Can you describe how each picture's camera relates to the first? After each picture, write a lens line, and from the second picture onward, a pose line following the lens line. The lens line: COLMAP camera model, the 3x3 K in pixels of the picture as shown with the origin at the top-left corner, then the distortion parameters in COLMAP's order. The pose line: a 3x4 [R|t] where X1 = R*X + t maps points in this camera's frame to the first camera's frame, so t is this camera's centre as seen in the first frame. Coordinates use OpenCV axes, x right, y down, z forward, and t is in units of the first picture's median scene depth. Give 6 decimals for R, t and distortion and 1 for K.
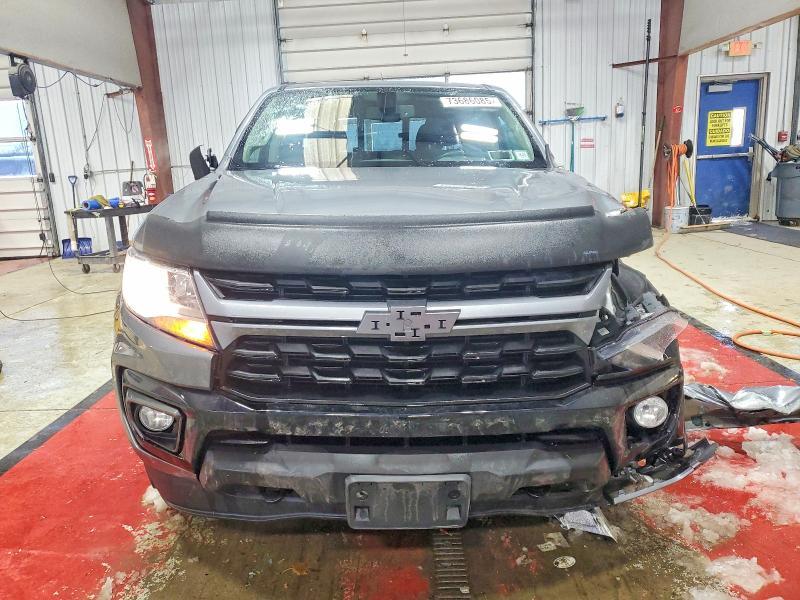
lens RADIAL K [[612.9, 0, 389.0], [0, 612.9, 297.4], [0, 0, 1]] dist [-0.053025, 0.097413]
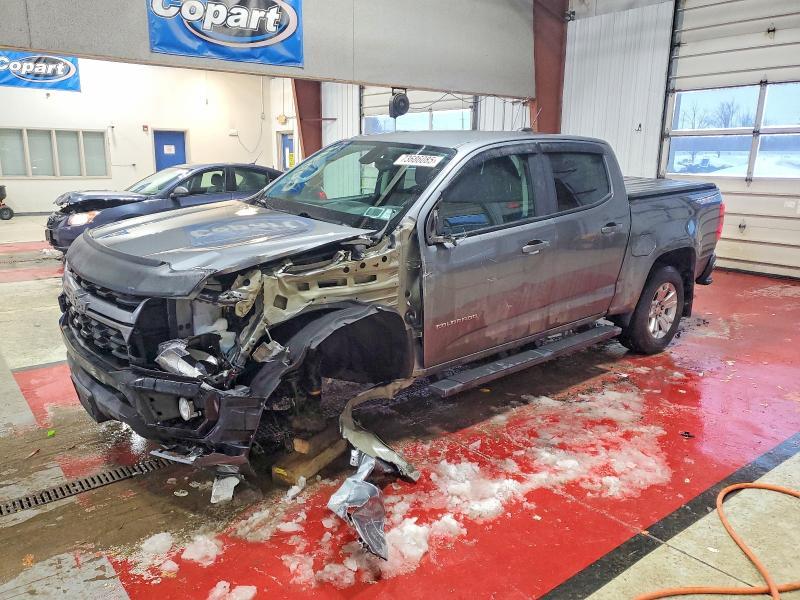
lens RADIAL K [[615.4, 0, 400.0], [0, 615.4, 300.0], [0, 0, 1]] dist [-0.029365, 0.000215]
pose [[0.640789, 0.216912, -0.736436, 0.350806], [-0.200760, 0.973221, 0.111969, -0.059868], [0.741002, 0.076098, 0.667177, 0.087263]]
